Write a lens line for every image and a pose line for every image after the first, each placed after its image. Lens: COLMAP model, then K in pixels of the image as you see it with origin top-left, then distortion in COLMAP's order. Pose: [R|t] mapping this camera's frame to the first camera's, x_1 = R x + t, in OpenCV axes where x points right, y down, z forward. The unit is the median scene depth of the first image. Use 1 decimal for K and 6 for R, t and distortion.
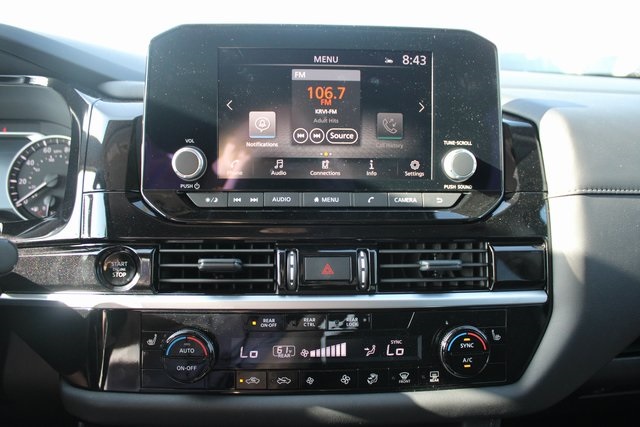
lens RADIAL K [[637.4, 0, 320.0], [0, 637.4, 213.5], [0, 0, 1]] dist [-0.152246, 0.004838]
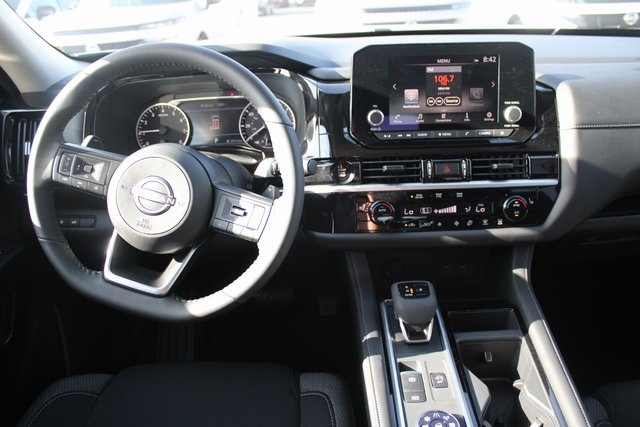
lens RADIAL K [[545.0, 0, 320.0], [0, 545.0, 213.5], [0, 0, 1]] dist [-0.091159, 0.005564]
pose [[0.997437, -0.023332, -0.067645, -0.266445], [0.032997, 0.988809, 0.145494, -0.035407], [0.063493, -0.147353, 0.987044, -0.712017]]
